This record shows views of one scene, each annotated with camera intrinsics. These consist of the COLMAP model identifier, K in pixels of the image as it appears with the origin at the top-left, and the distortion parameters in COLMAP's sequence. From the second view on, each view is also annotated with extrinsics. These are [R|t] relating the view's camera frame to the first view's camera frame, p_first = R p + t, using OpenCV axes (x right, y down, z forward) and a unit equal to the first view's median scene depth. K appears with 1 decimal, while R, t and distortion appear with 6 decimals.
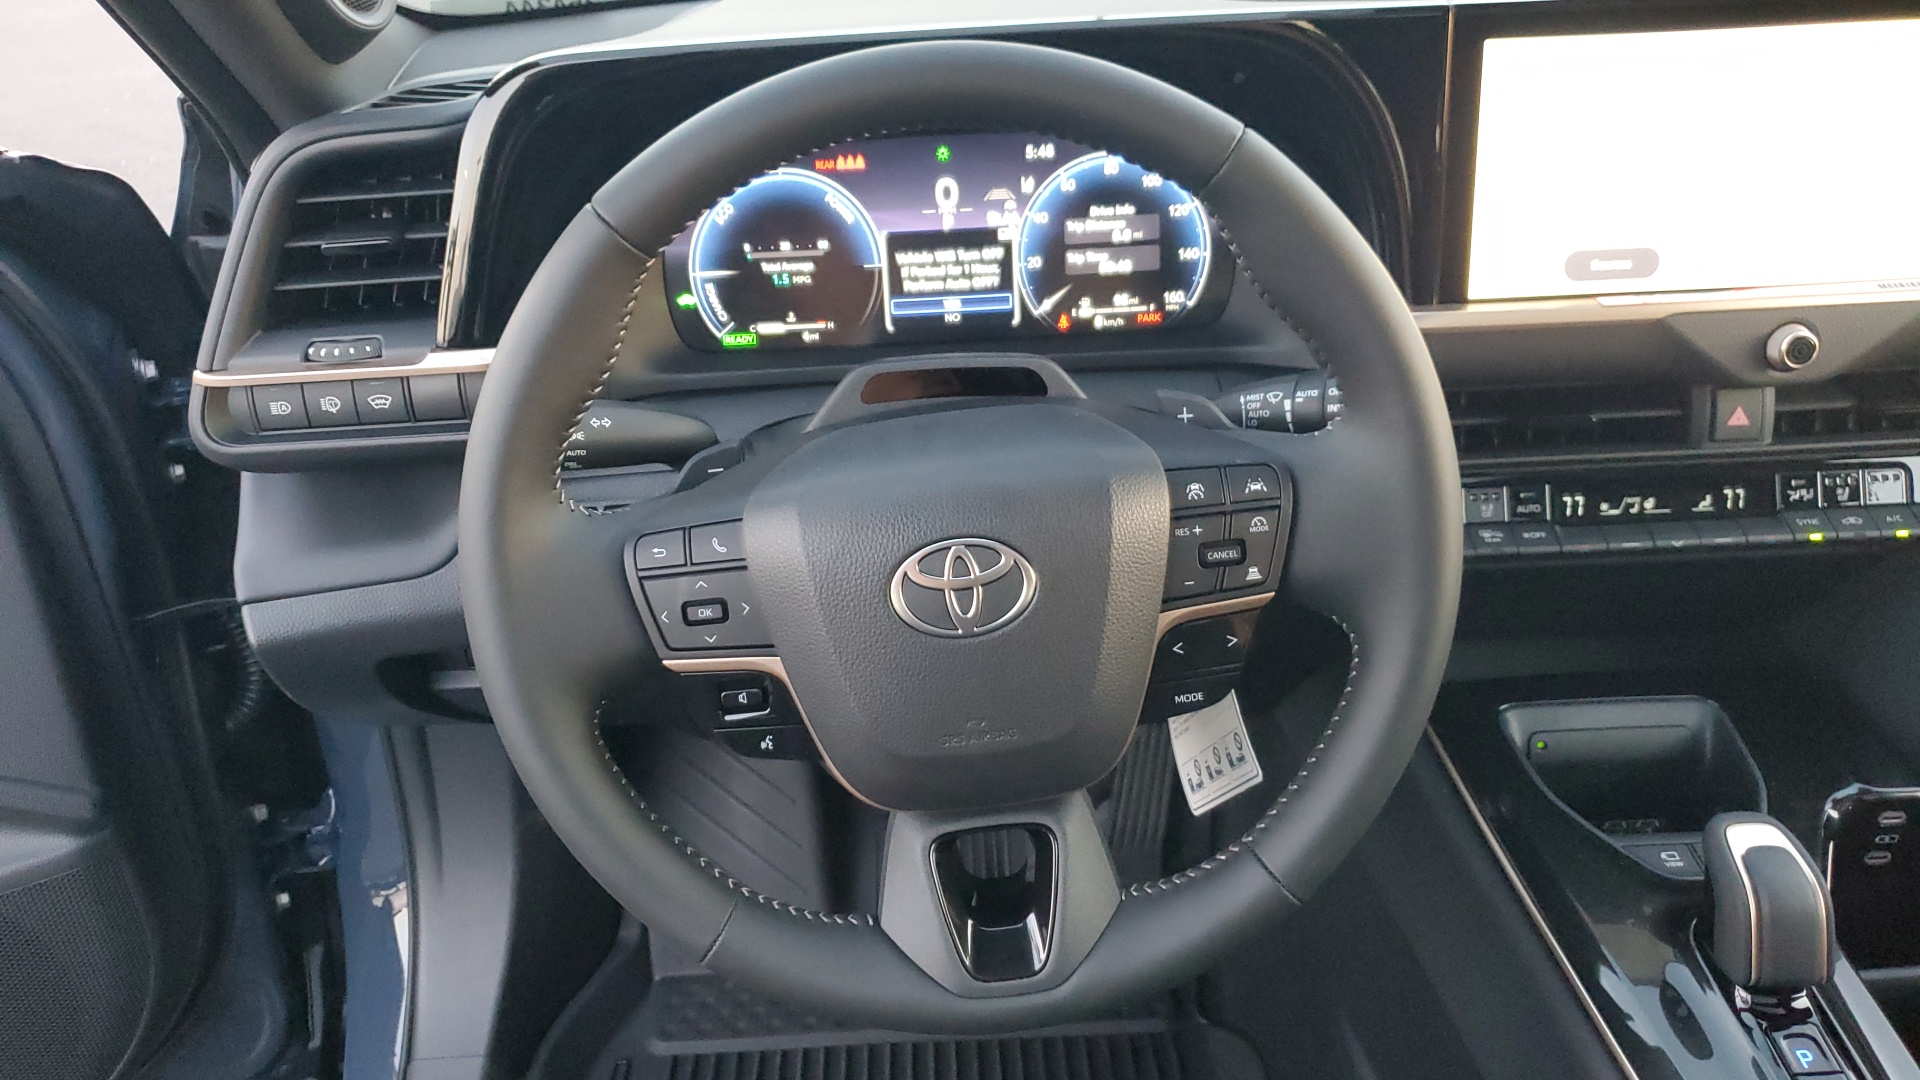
lens RADIAL K [[1548.2, 0, 970.0], [0, 1548.2, 537.2], [0, 0, 1]] dist [0.128511, -0.186343]
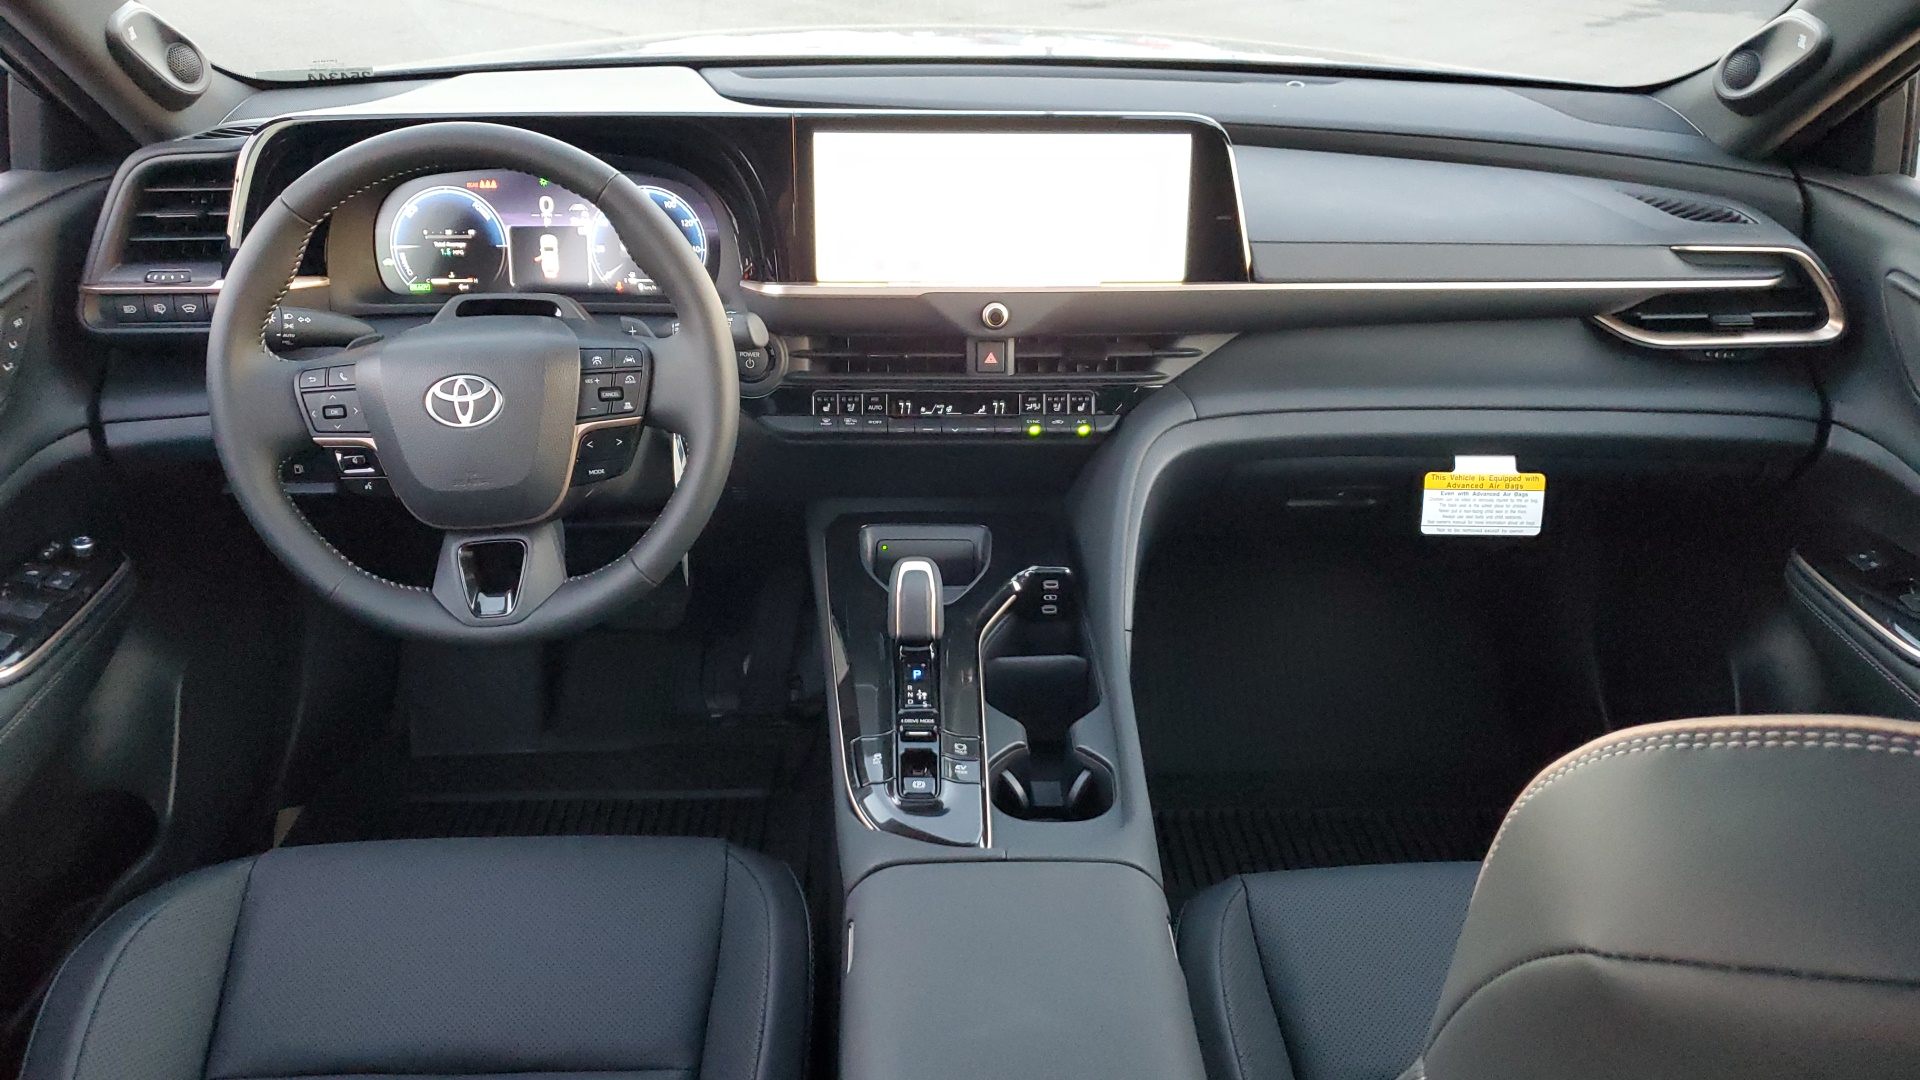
lens RADIAL K [[1615.0, 0, 960.0], [0, 1615.0, 540.0], [0, 0, 1]] dist [0.141692, -0.174892]
pose [[0.999020, 0.043561, -0.007880, 0.462418], [-0.043800, 0.998484, -0.033336, 0.178698], [0.006416, 0.033648, 0.999413, -0.747650]]
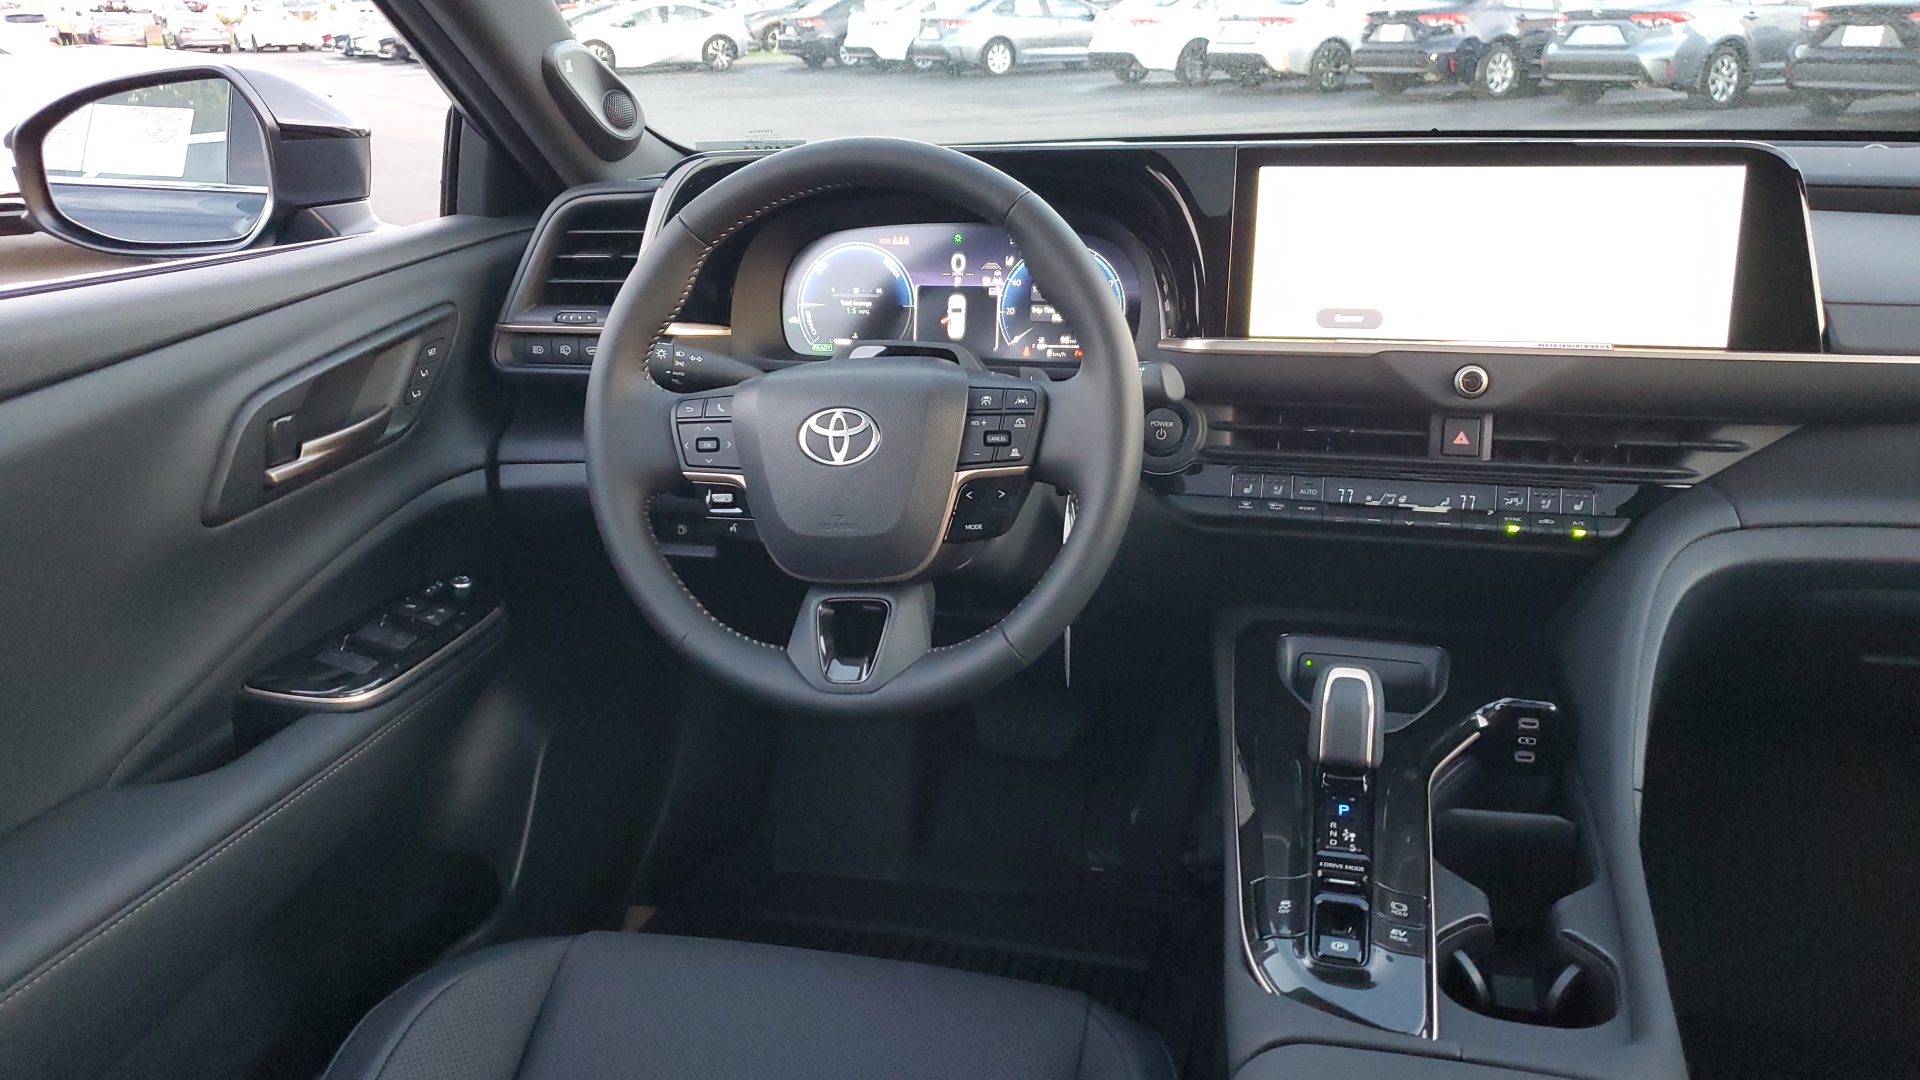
lens RADIAL K [[1598.9, 0, 941.4], [0, 1598.9, 528.5], [0, 0, 1]] dist [0.249676, -0.514891]
pose [[0.953667, 0.100209, -0.283684, 0.452653], [-0.145950, 0.978615, -0.144953, 0.273038], [0.263092, 0.179641, 0.947899, -0.474061]]
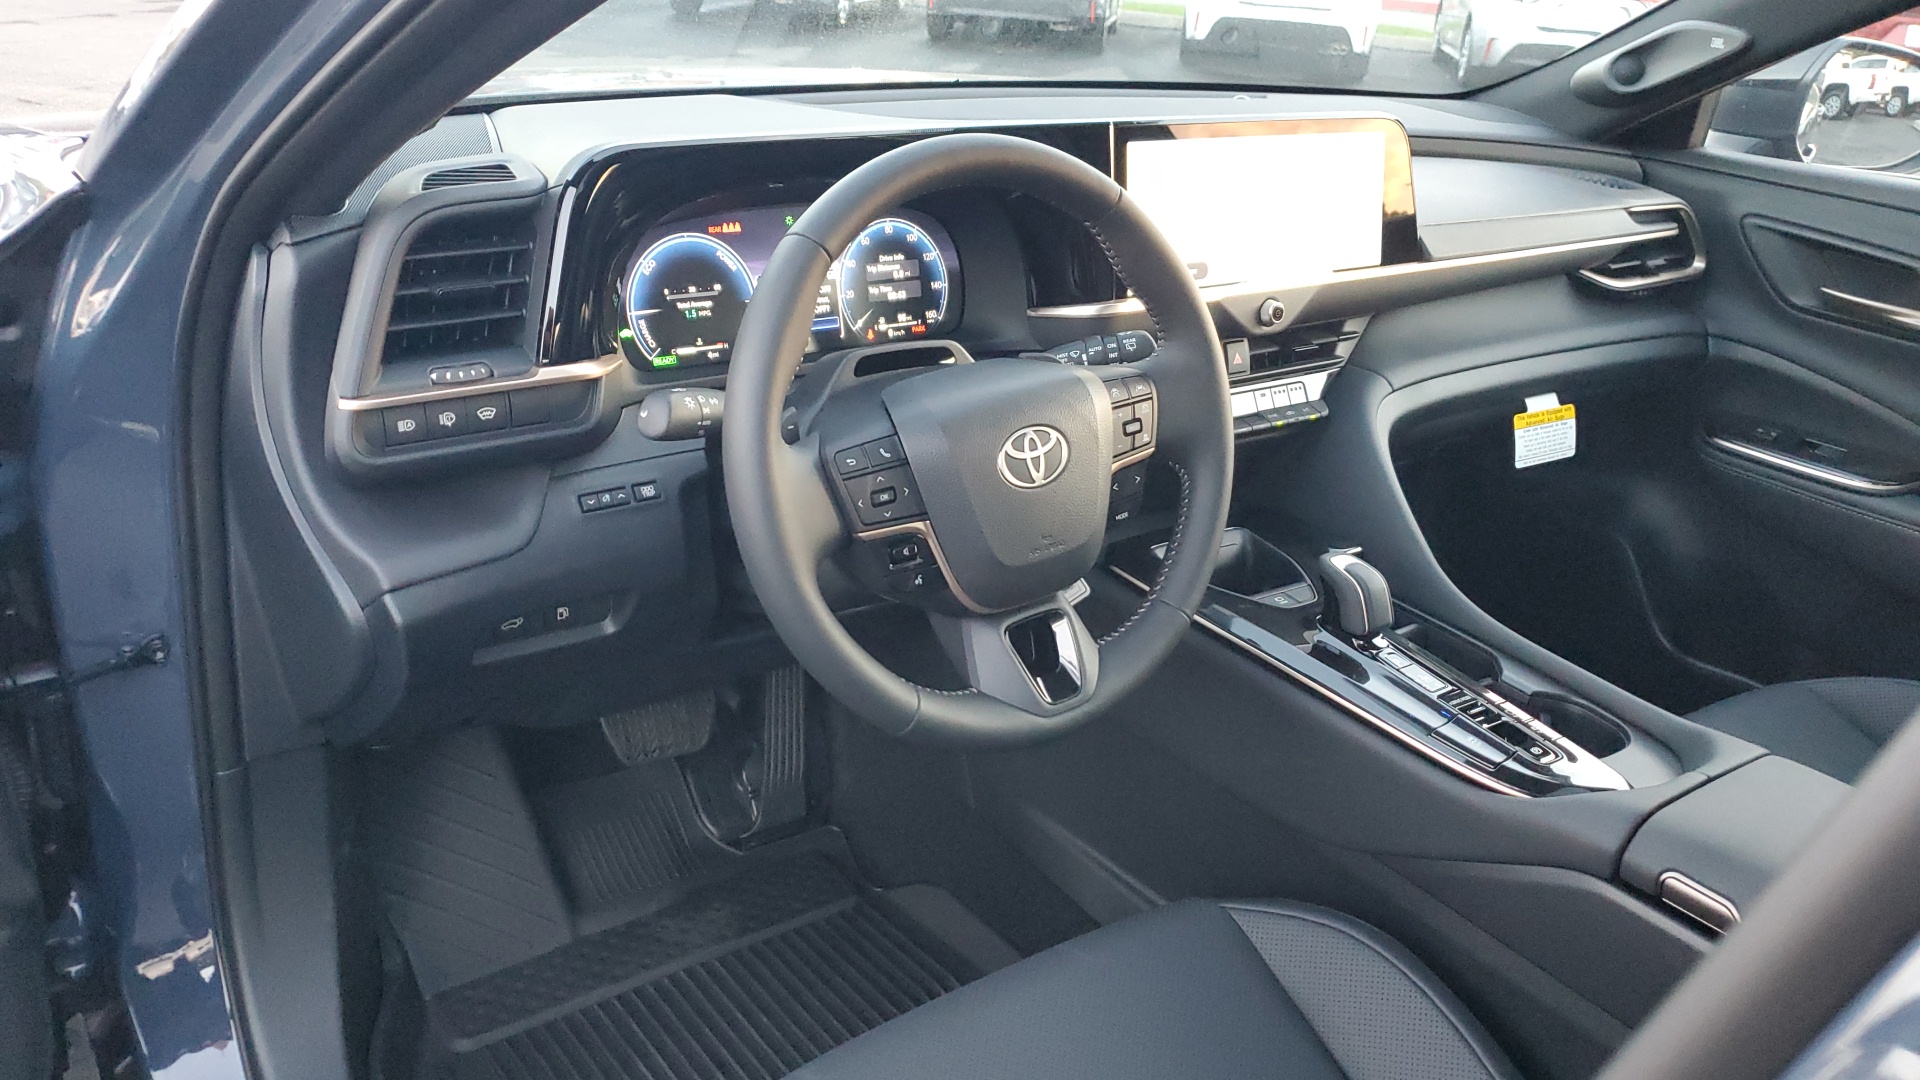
lens RADIAL K [[1511.8, 0, 959.7], [0, 1511.8, 494.7], [0, 0, 1]] dist [0.345282, -0.625090]
pose [[0.821763, -0.119533, 0.557151, -0.701380], [0.182698, 0.981402, -0.058915, 0.110345], [-0.539747, 0.150205, 0.828319, -0.204387]]
